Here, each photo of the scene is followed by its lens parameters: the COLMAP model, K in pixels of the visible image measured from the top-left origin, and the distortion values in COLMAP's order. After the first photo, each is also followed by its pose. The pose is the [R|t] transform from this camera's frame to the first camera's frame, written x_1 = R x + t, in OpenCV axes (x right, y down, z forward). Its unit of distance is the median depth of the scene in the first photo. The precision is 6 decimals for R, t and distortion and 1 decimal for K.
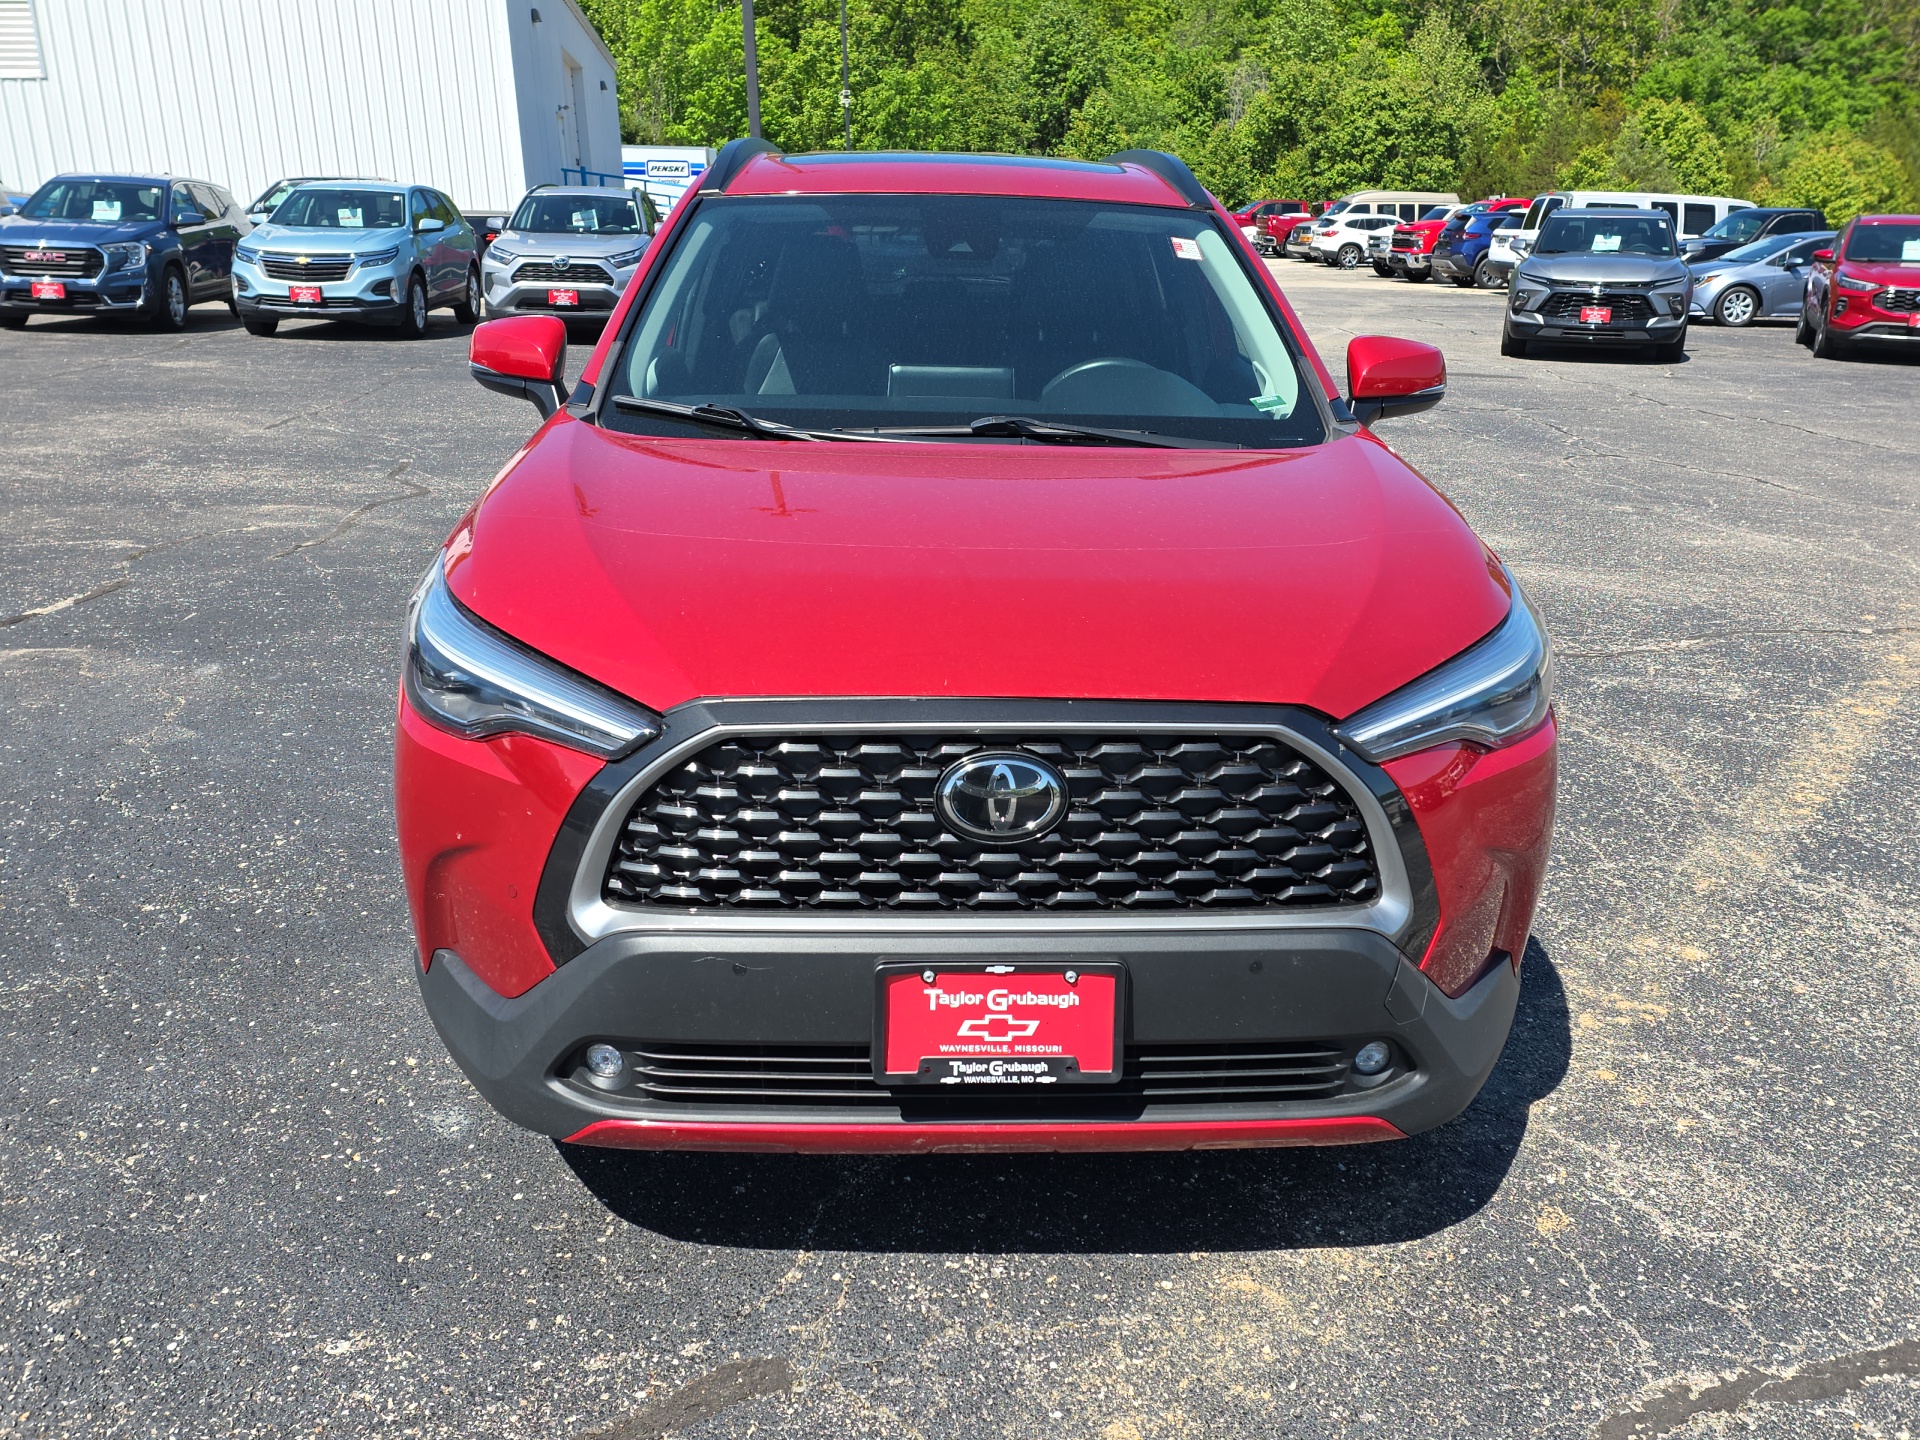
lens RADIAL K [[1604.3, 0, 949.7], [0, 1604.3, 723.6], [0, 0, 1]] dist [0.017052, -0.019544]
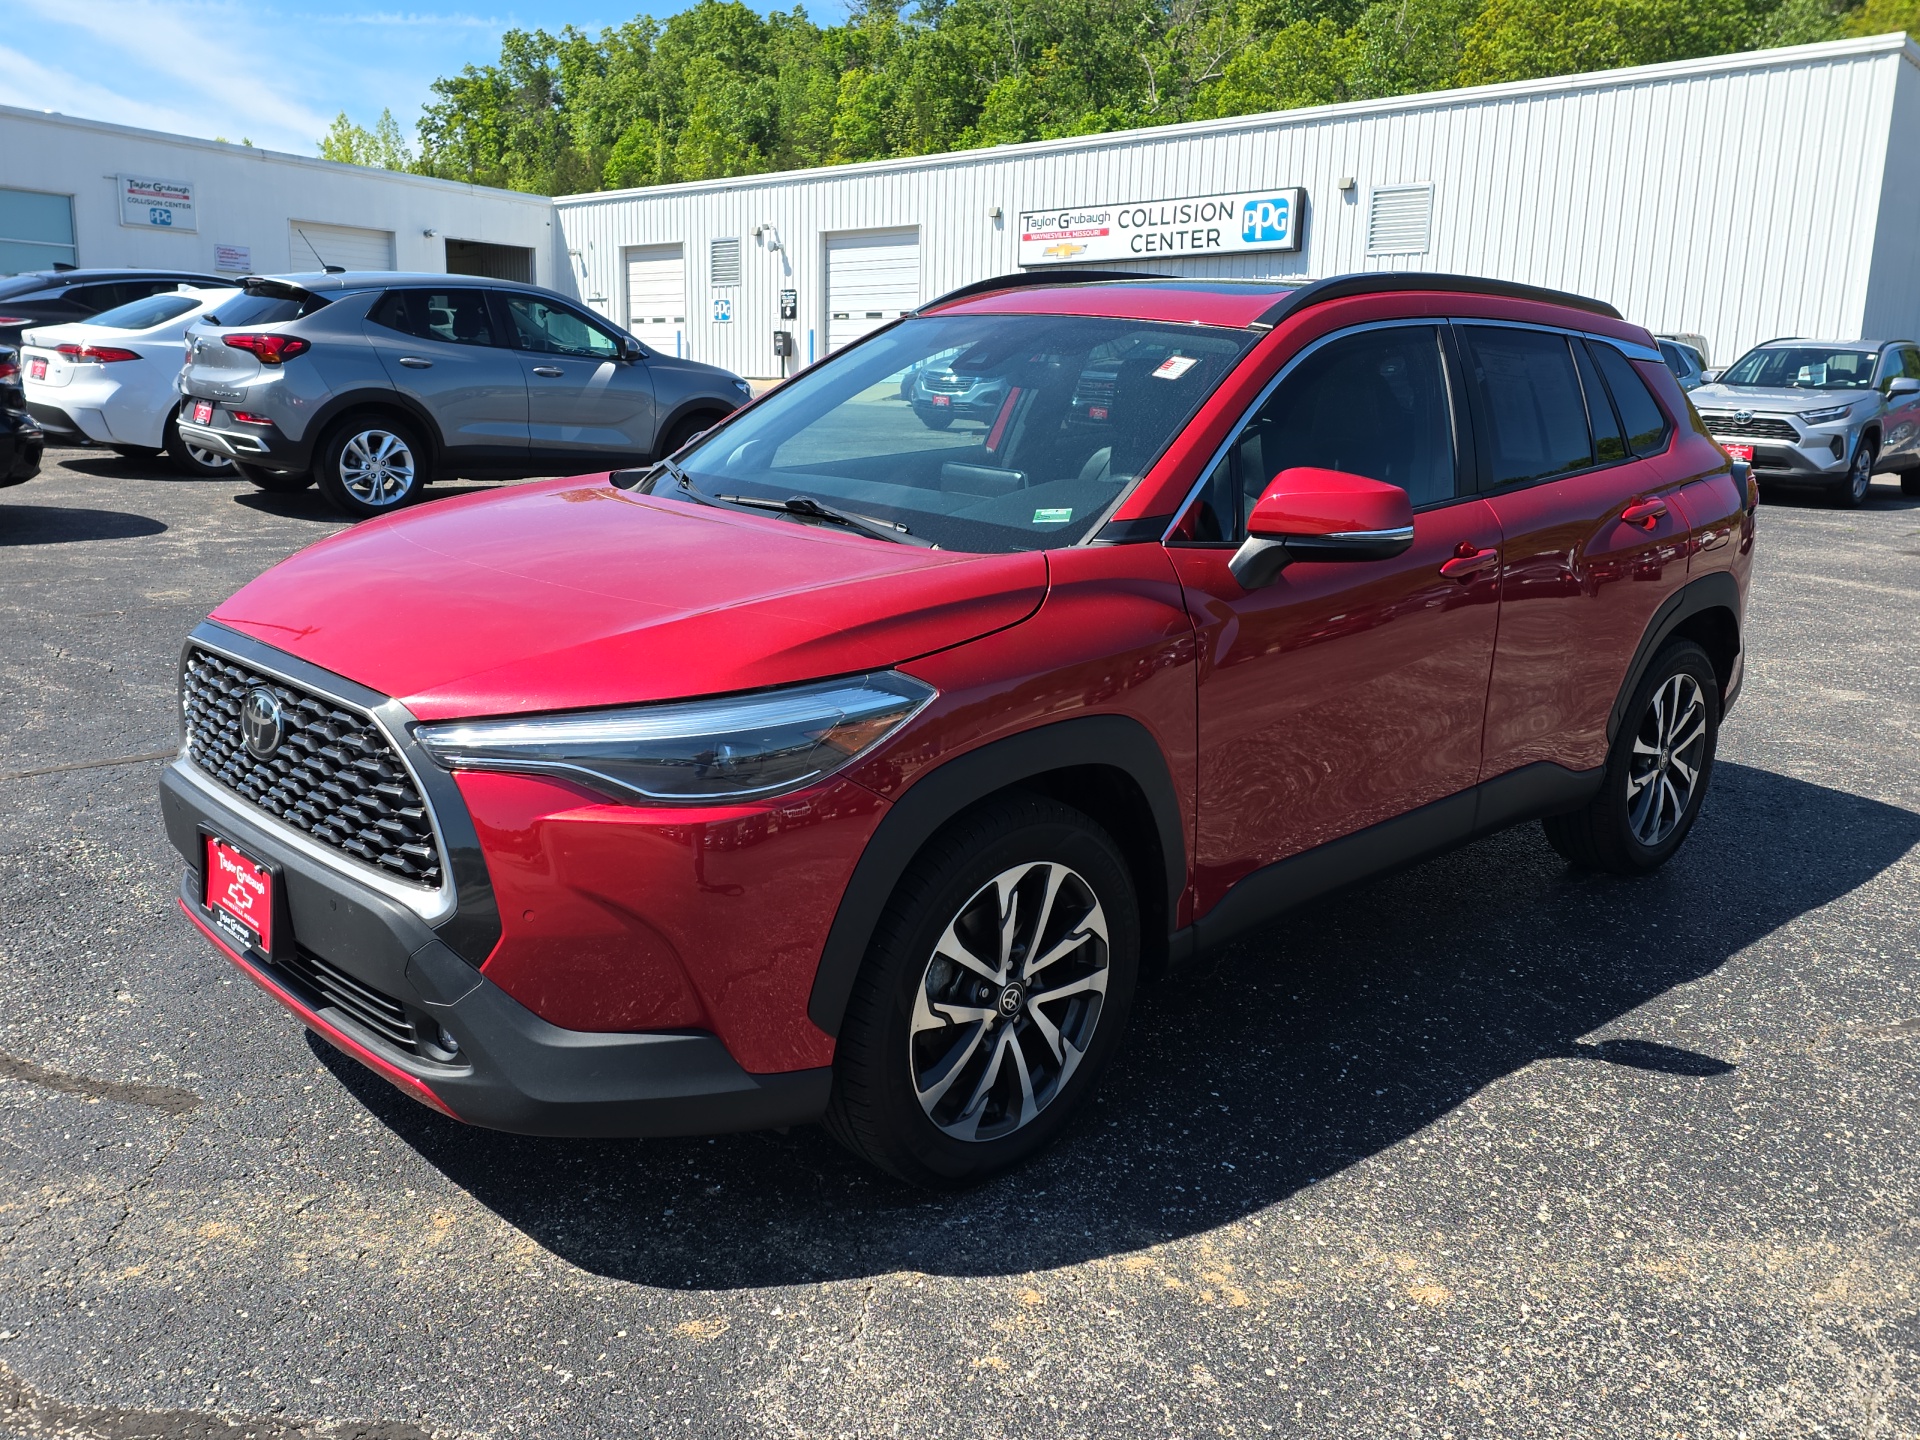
lens RADIAL K [[1604.3, 0, 949.7], [0, 1604.3, 723.6], [0, 0, 1]] dist [0.017052, -0.019544]
pose [[0.658135, 0.181679, -0.730651, 0.931196], [-0.247789, 0.968653, 0.017662, -0.080915], [0.710956, 0.169423, 0.682523, 0.326607]]
